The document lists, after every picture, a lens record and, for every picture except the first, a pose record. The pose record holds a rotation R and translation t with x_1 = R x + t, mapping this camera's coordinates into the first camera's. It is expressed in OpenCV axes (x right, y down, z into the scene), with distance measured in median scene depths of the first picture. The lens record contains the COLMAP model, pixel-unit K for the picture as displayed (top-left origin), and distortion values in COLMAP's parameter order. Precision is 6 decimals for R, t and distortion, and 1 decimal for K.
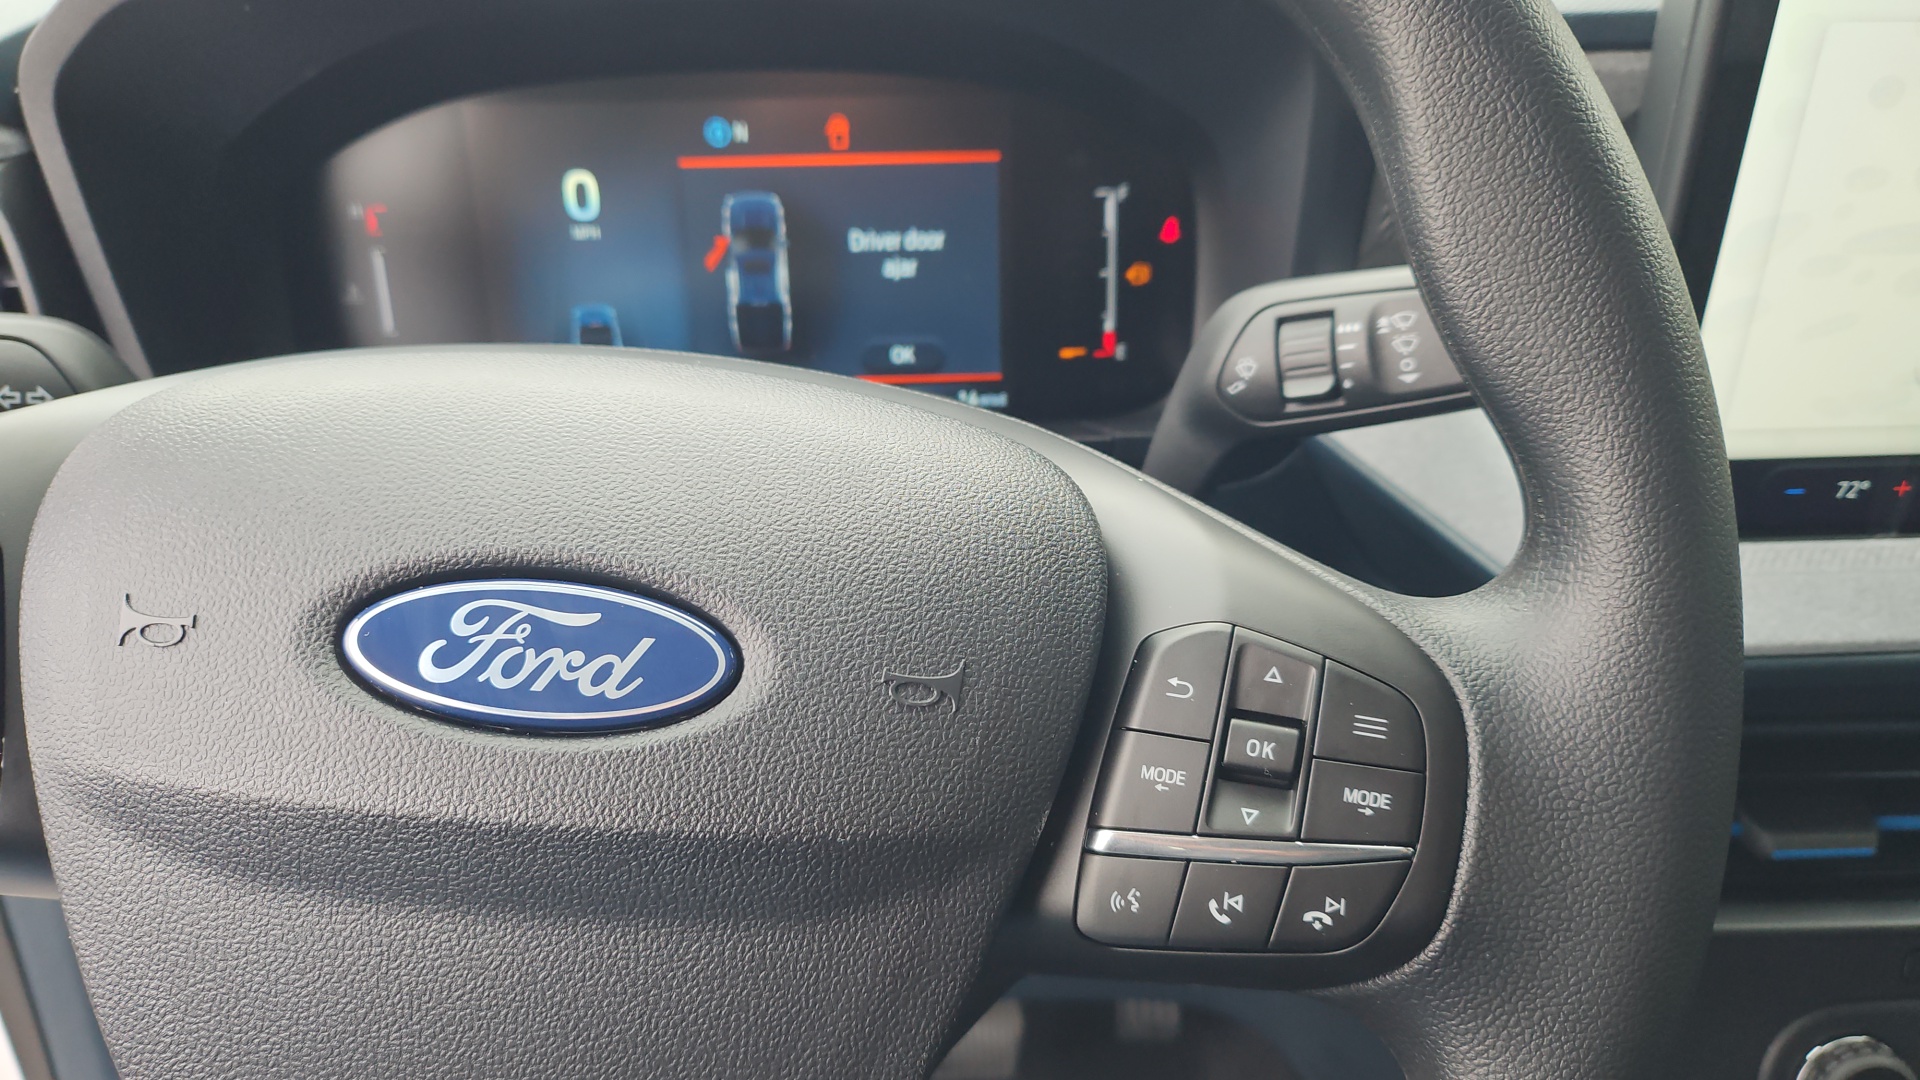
lens RADIAL K [[1357.9, 0, 987.7], [0, 1357.9, 533.0], [0, 0, 1]] dist [0.041006, -0.062150]
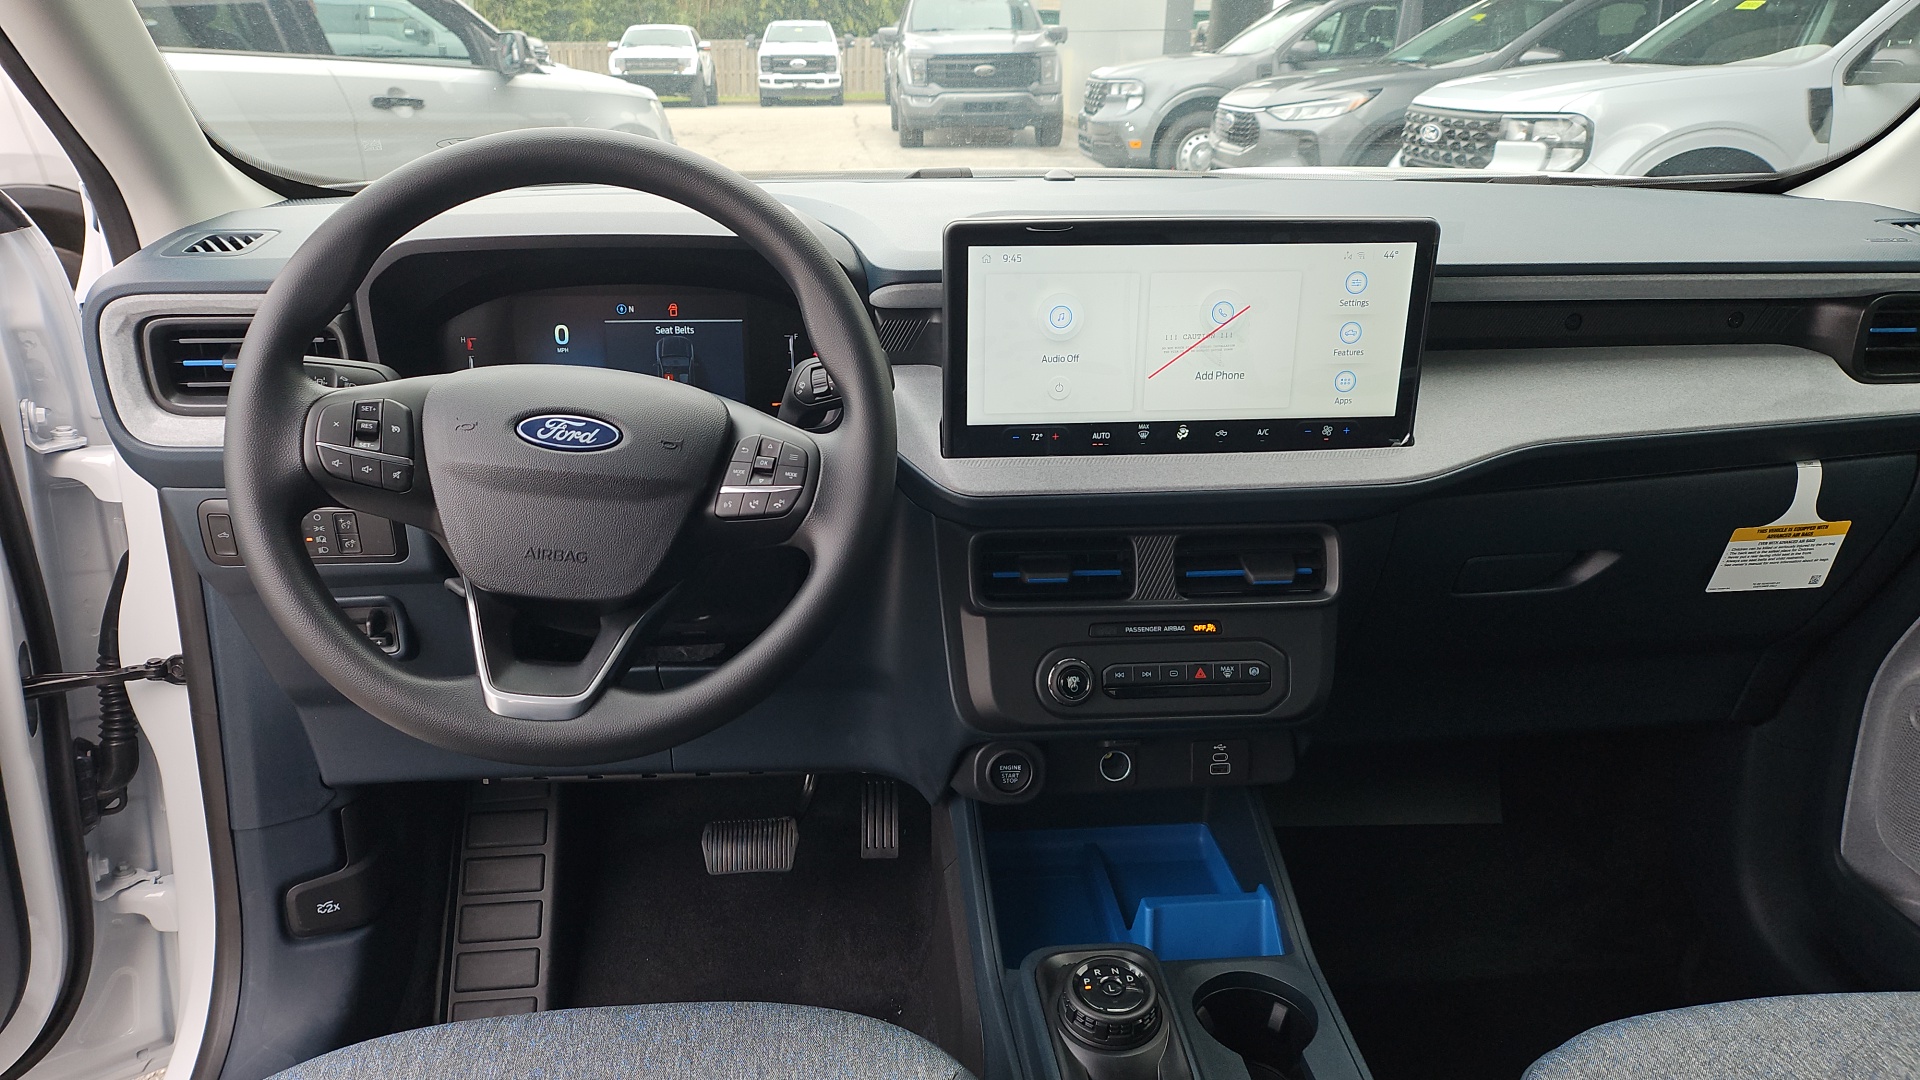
lens RADIAL K [[1326.2, 0, 960.0], [0, 1326.2, 540.0], [0, 0, 1]] dist [0.074836, -0.056385]
pose [[0.998528, -0.001384, 0.054218, 0.547434], [0.008679, 0.990870, -0.134541, 0.875788], [-0.053536, 0.134814, 0.989424, -2.647786]]
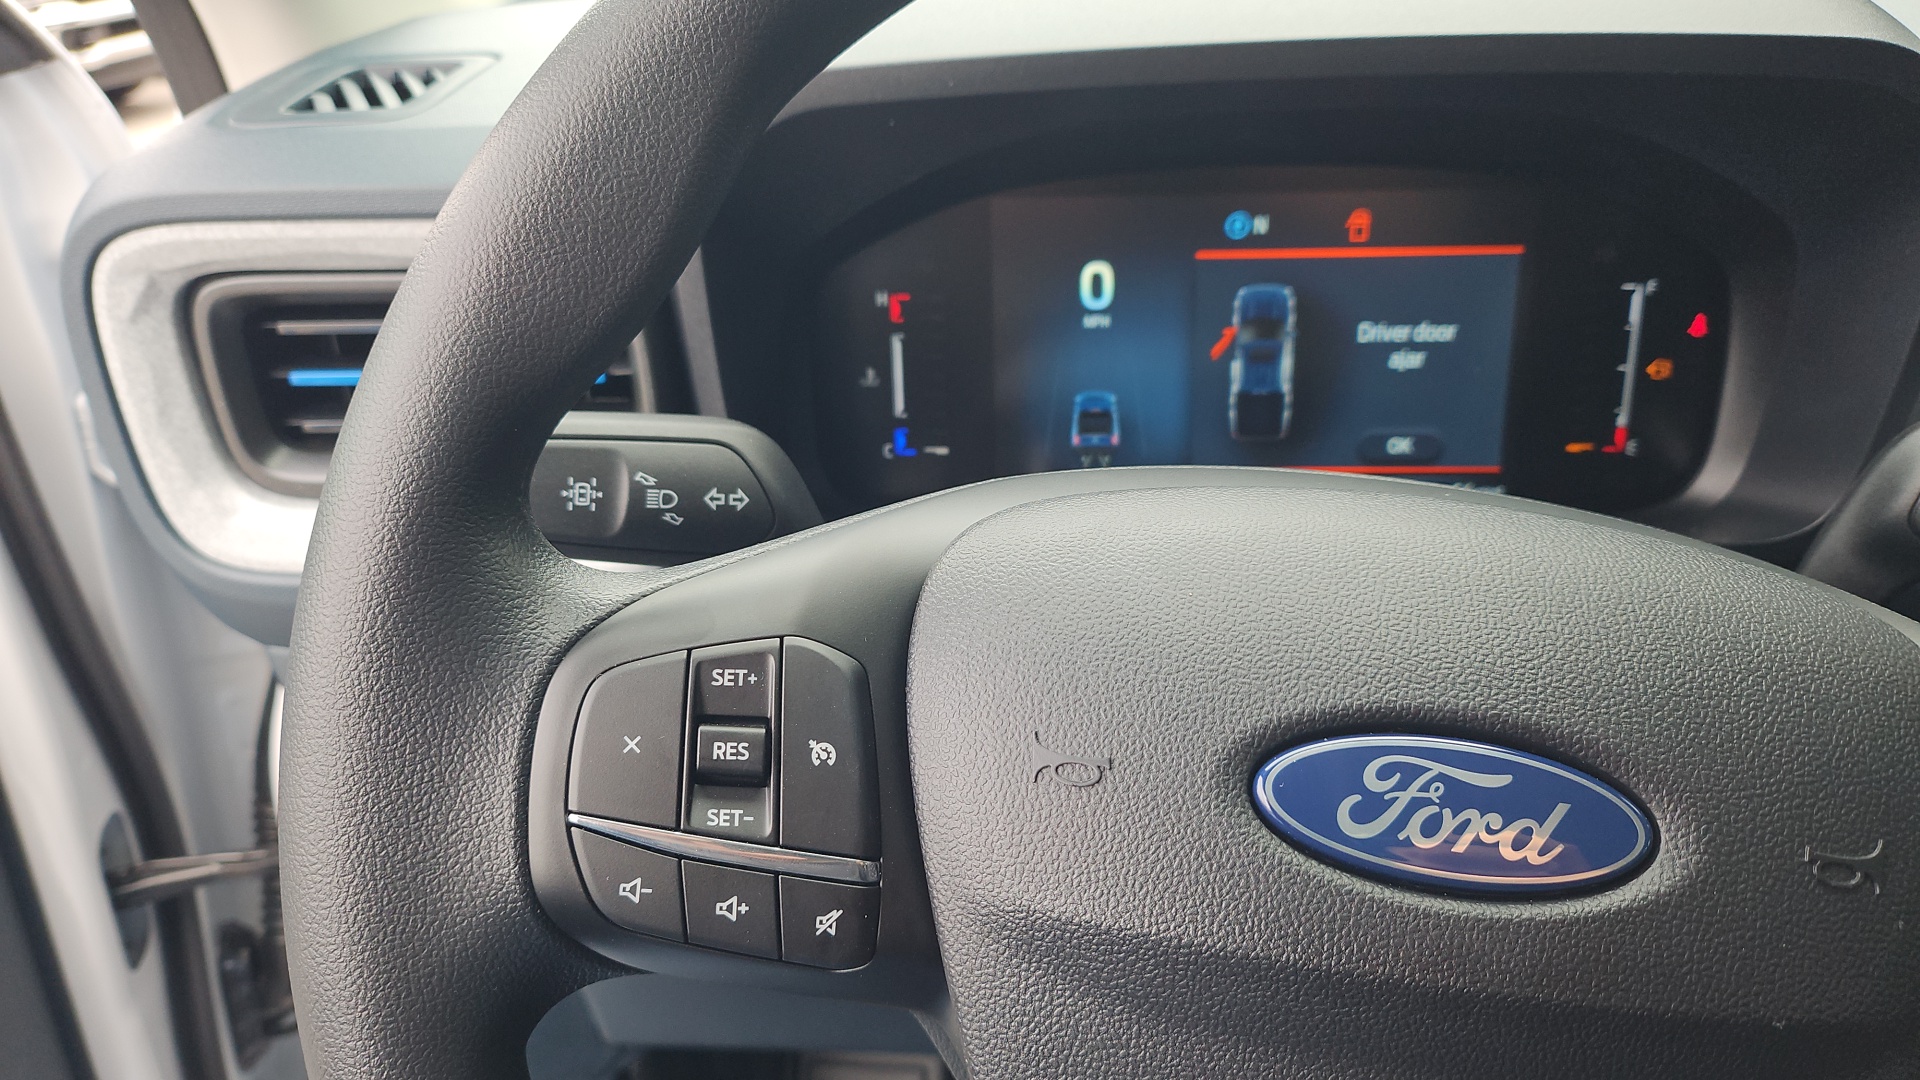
lens RADIAL K [[1357.9, 0, 987.7], [0, 1357.9, 533.0], [0, 0, 1]] dist [0.041006, -0.062150]
pose [[0.993674, 0.031508, -0.107797, -0.551333], [-0.033716, 0.999256, -0.018718, -0.084738], [0.107127, 0.022234, 0.993997, -0.036937]]
